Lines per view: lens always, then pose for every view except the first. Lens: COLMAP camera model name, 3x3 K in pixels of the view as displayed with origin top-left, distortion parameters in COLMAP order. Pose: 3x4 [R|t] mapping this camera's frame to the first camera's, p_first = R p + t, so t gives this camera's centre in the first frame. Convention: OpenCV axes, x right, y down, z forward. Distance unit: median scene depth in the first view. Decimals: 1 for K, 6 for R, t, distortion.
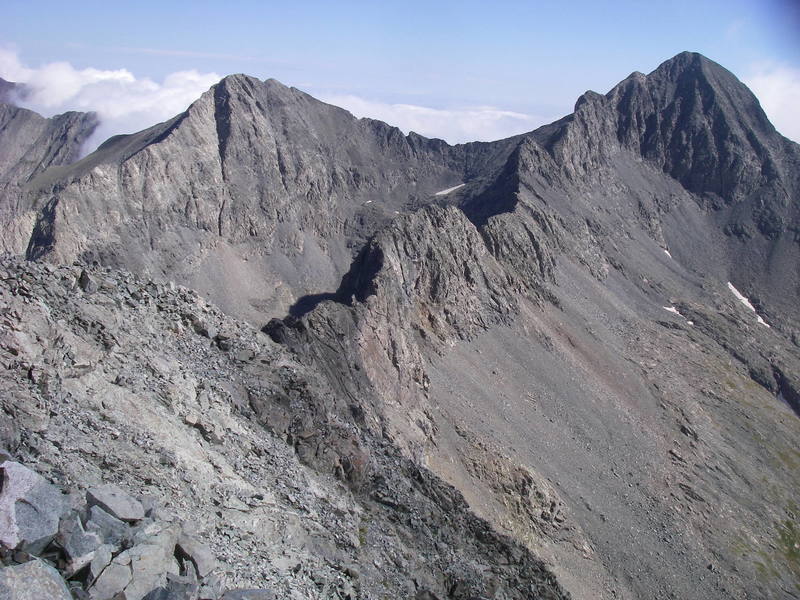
lens RADIAL K [[915.3, 0, 398.3], [0, 915.3, 293.5], [0, 0, 1]] dist [-0.149297, 0.000000]
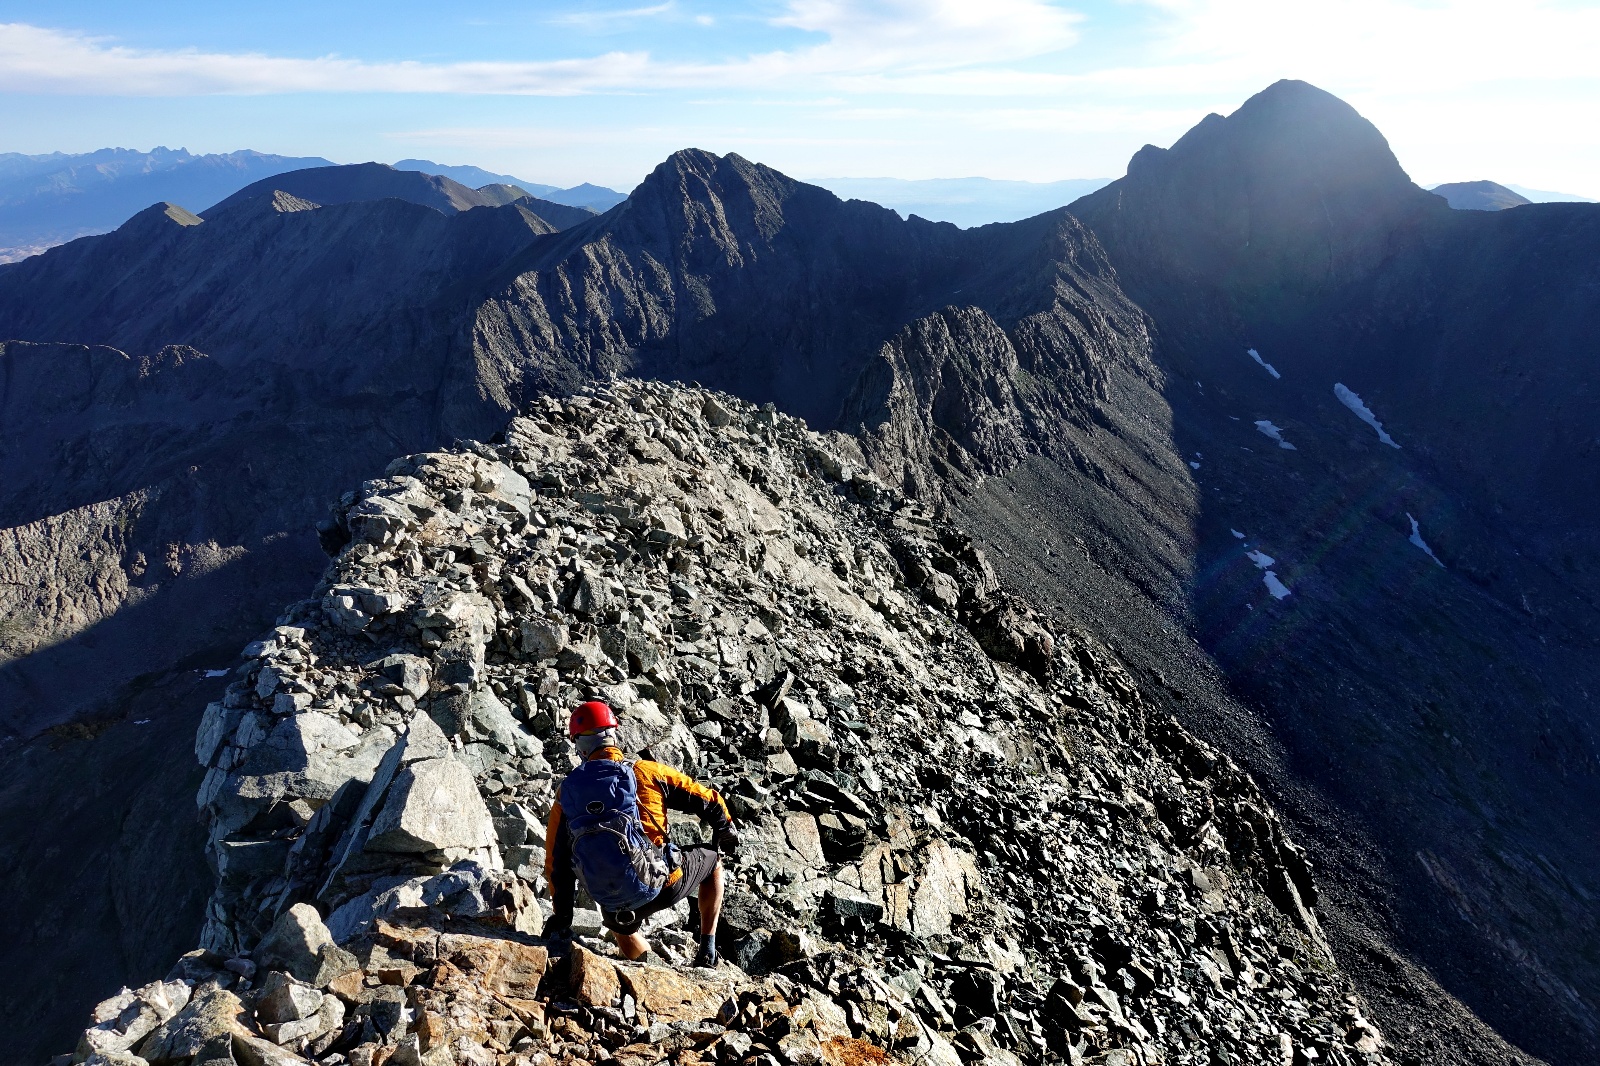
lens RADIAL K [[1109.0, 0, 783.7], [0, 1109.0, 528.9], [0, 0, 1]] dist [0.002020, 0.000166]
pose [[0.995277, -0.025892, -0.093563, -0.138598], [0.034724, 0.994964, 0.094028, -0.000140], [0.090657, -0.096833, 0.991163, 0.082271]]
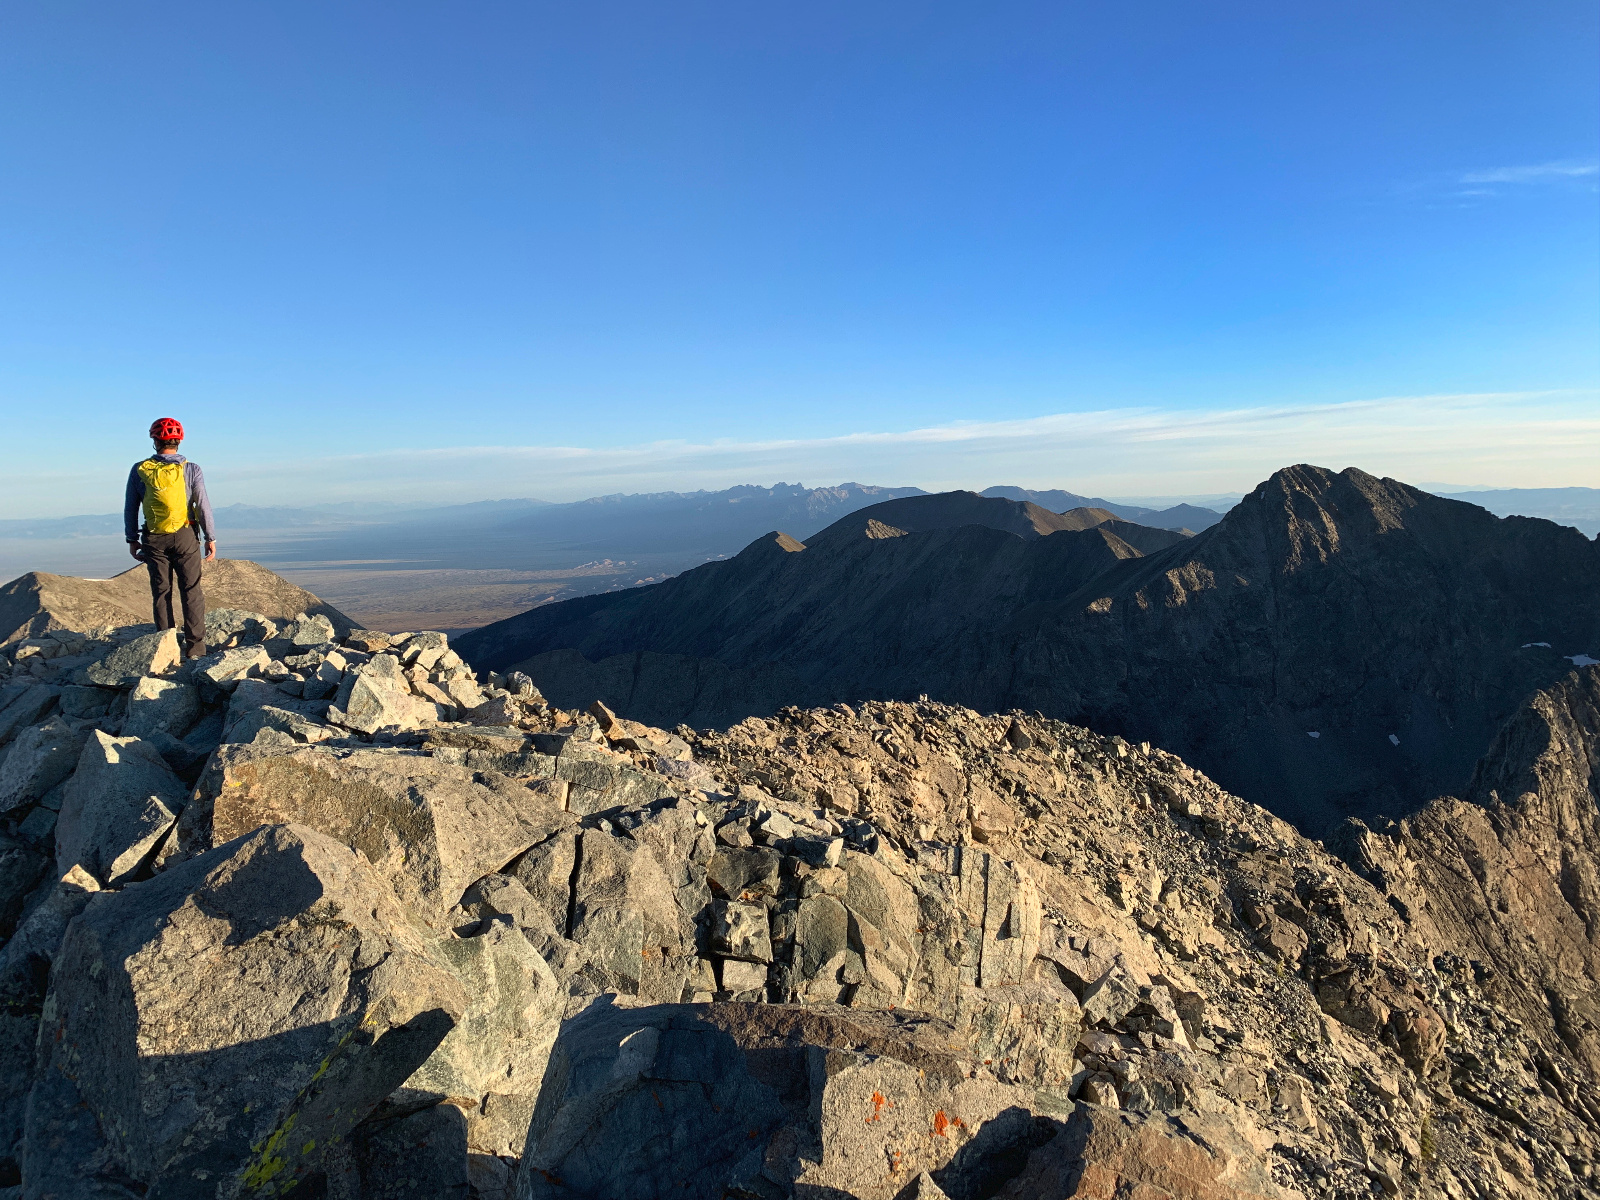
lens RADIAL K [[1200.1, 0, 703.1], [0, 1200.1, 597.1], [0, 0, 1]] dist [-0.003818, -0.007137]
pose [[0.801896, -0.034825, -0.596448, 0.053988], [-0.051696, 0.990512, -0.127336, 0.011674], [0.595223, 0.132944, 0.792487, -0.037994]]
